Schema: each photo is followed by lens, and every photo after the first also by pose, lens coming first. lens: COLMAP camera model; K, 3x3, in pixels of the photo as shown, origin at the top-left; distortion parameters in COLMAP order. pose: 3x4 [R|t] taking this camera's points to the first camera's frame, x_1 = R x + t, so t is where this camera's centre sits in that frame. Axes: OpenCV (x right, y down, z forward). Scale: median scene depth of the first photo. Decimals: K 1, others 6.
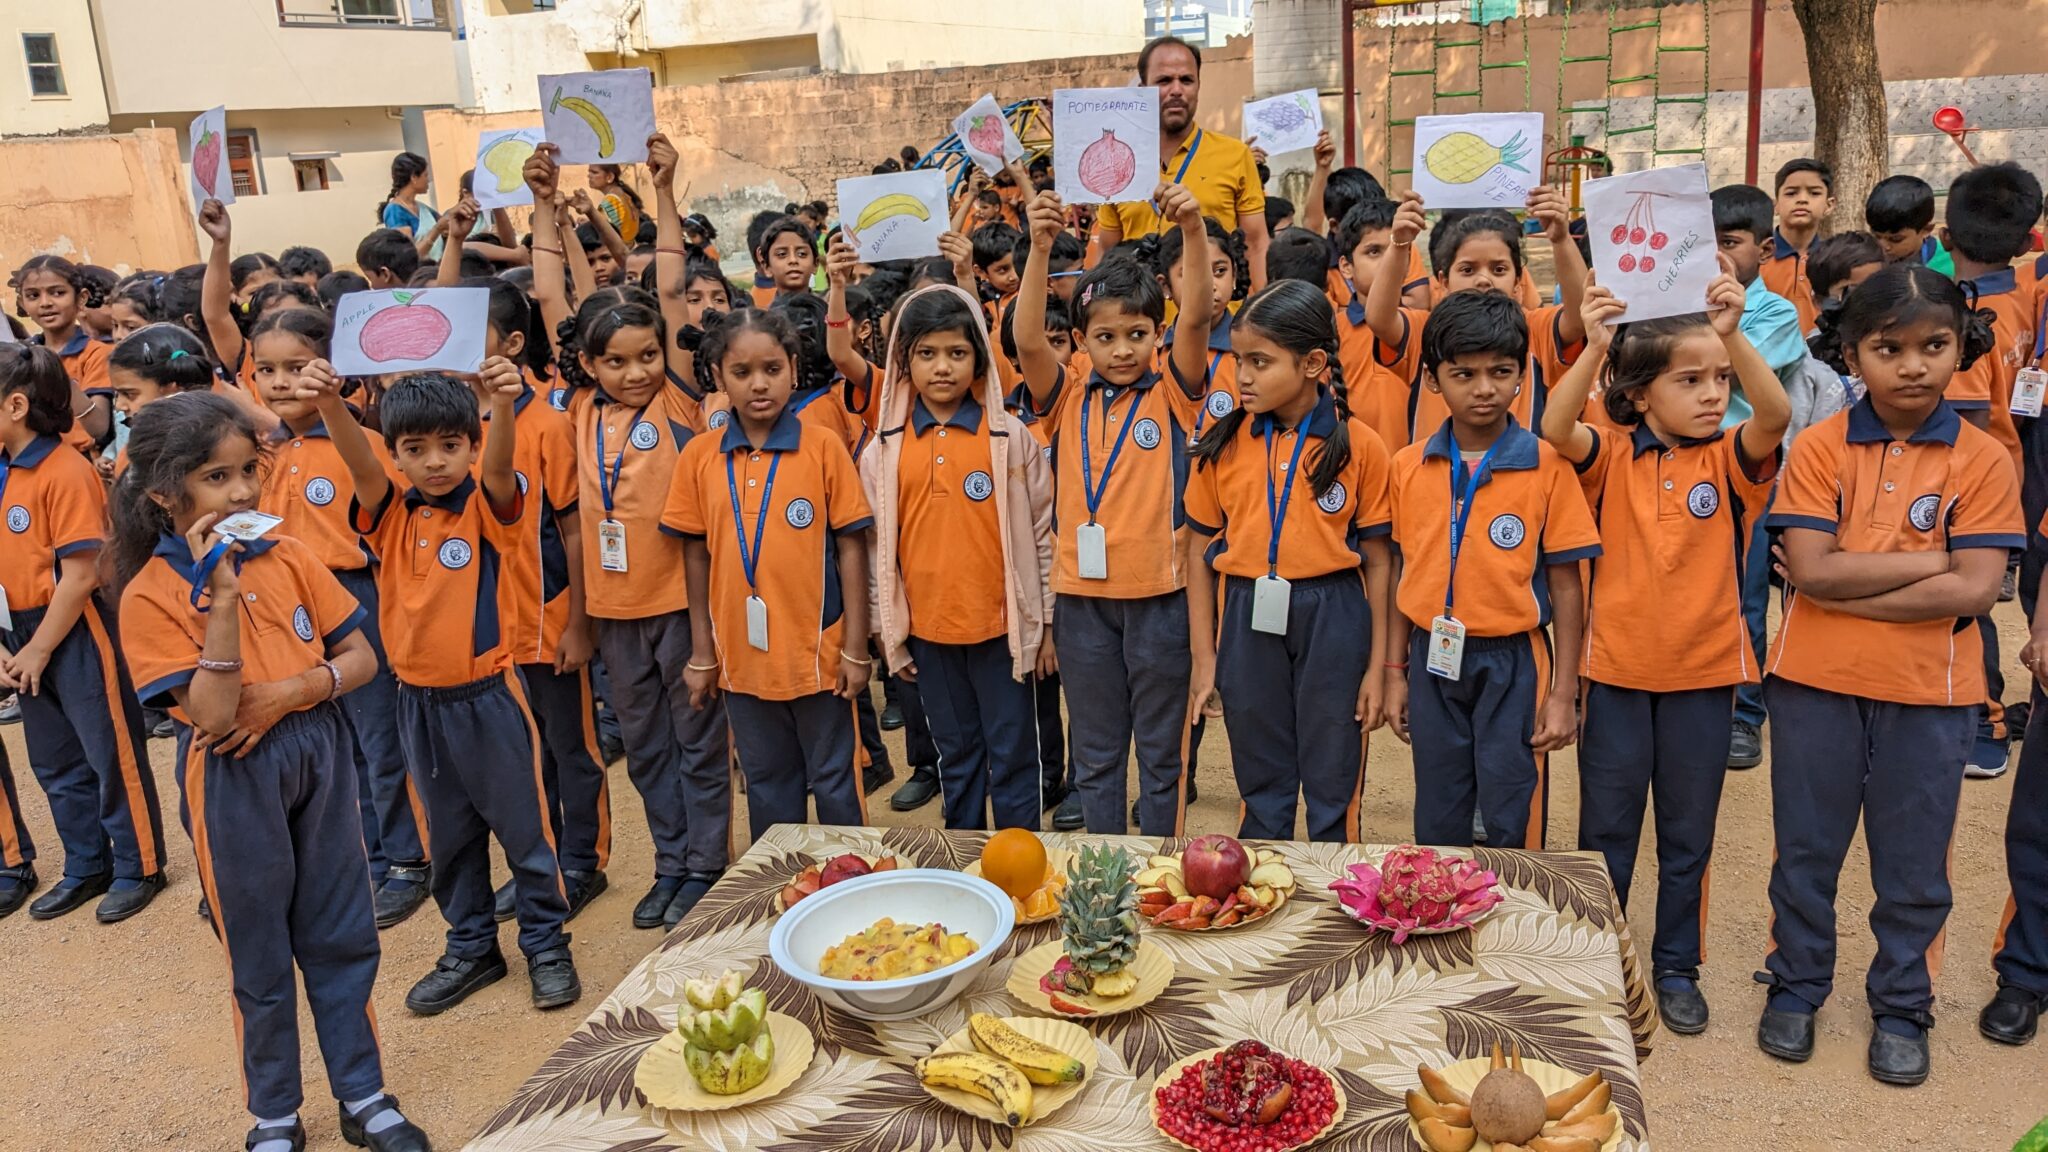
lens RADIAL K [[1606.6, 0, 1024.0], [0, 1606.6, 576.0], [0, 0, 1]] dist [-0.002489, -0.064160]
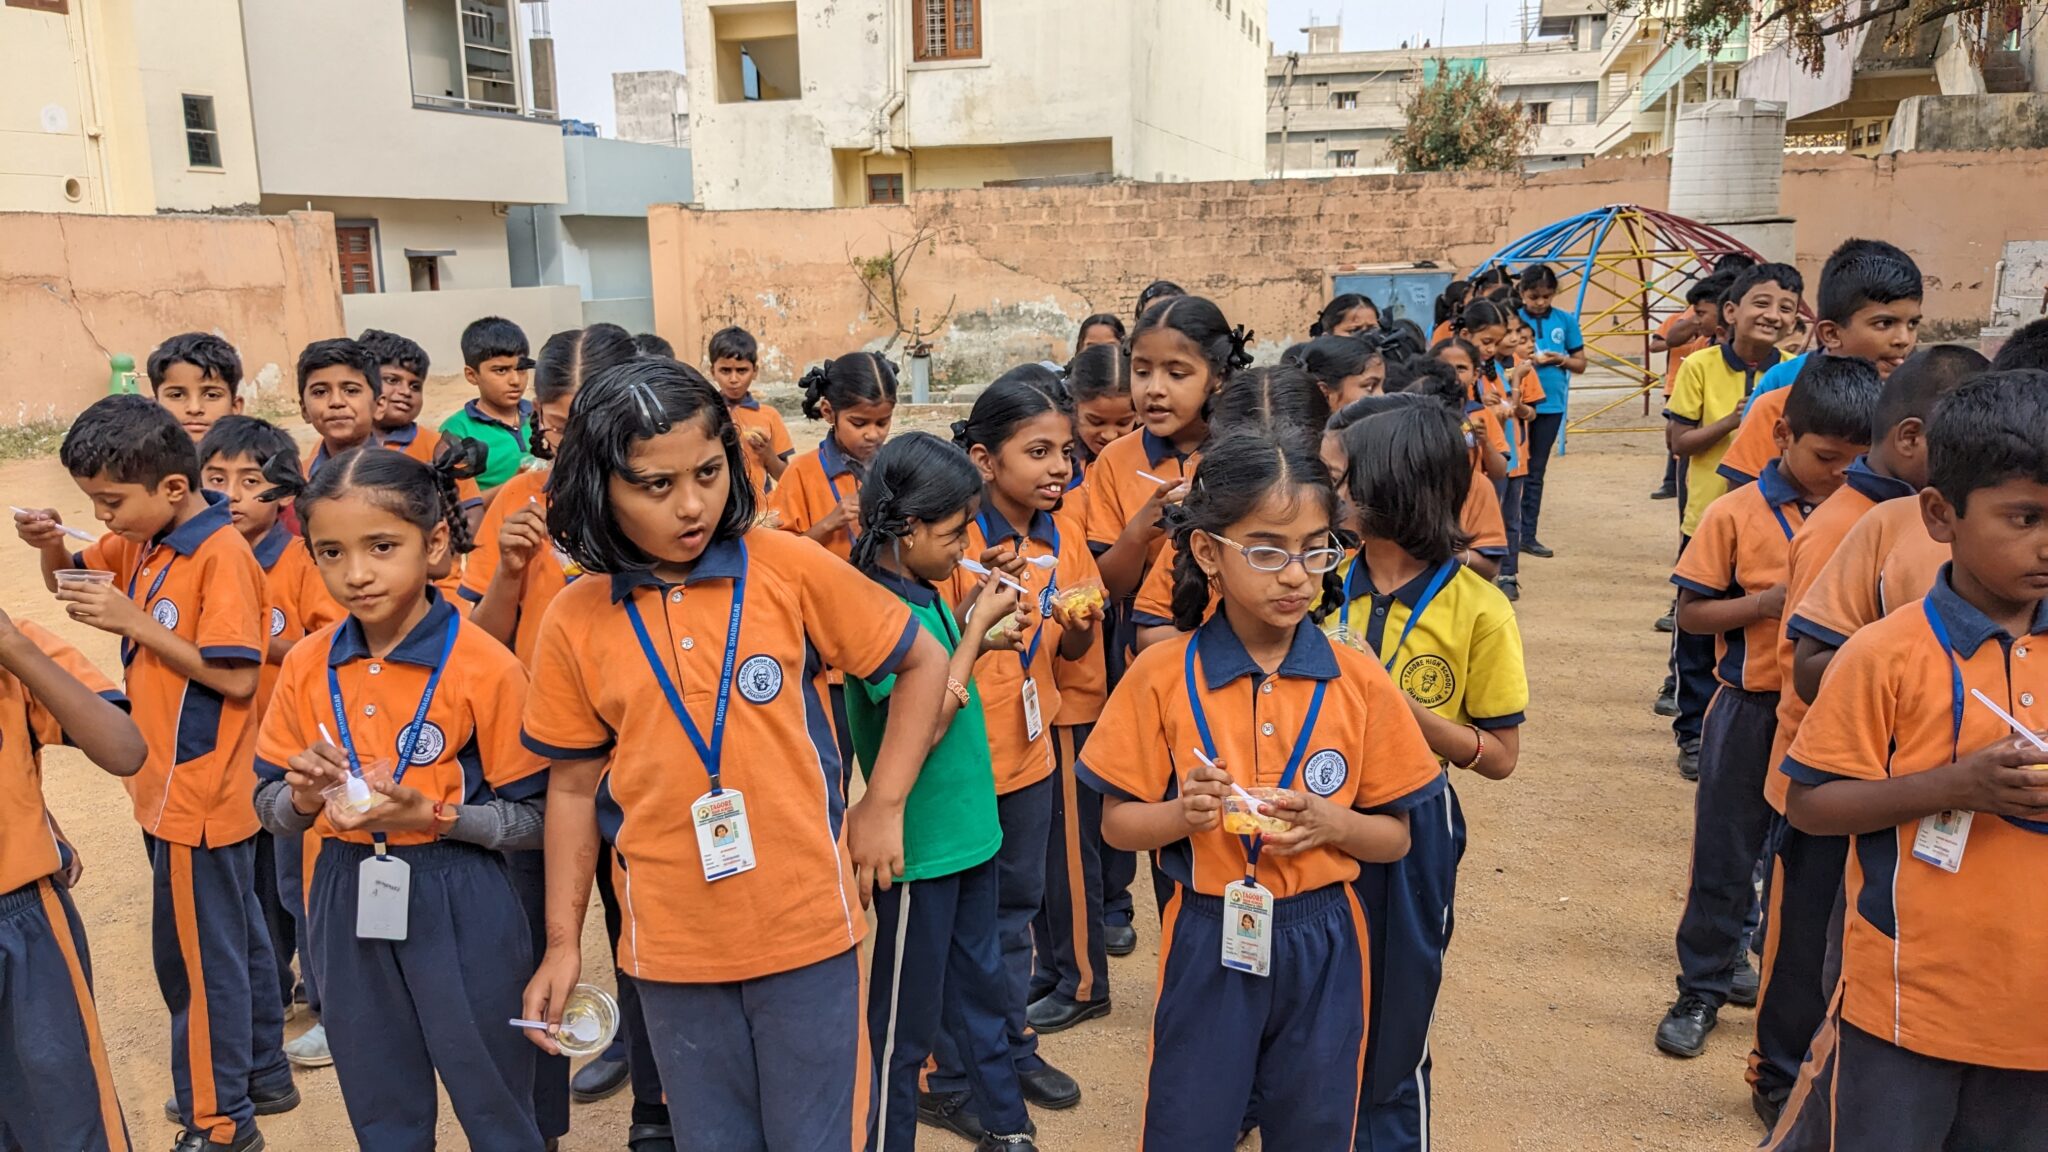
lens RADIAL K [[1606.6, 0, 1024.0], [0, 1606.6, 576.0], [0, 0, 1]] dist [-0.002489, -0.064160]
pose [[0.996784, 0.017779, 0.078135, -0.234776], [-0.011776, 0.996991, -0.076622, -0.022050], [-0.079262, 0.075456, 0.993994, 0.122251]]
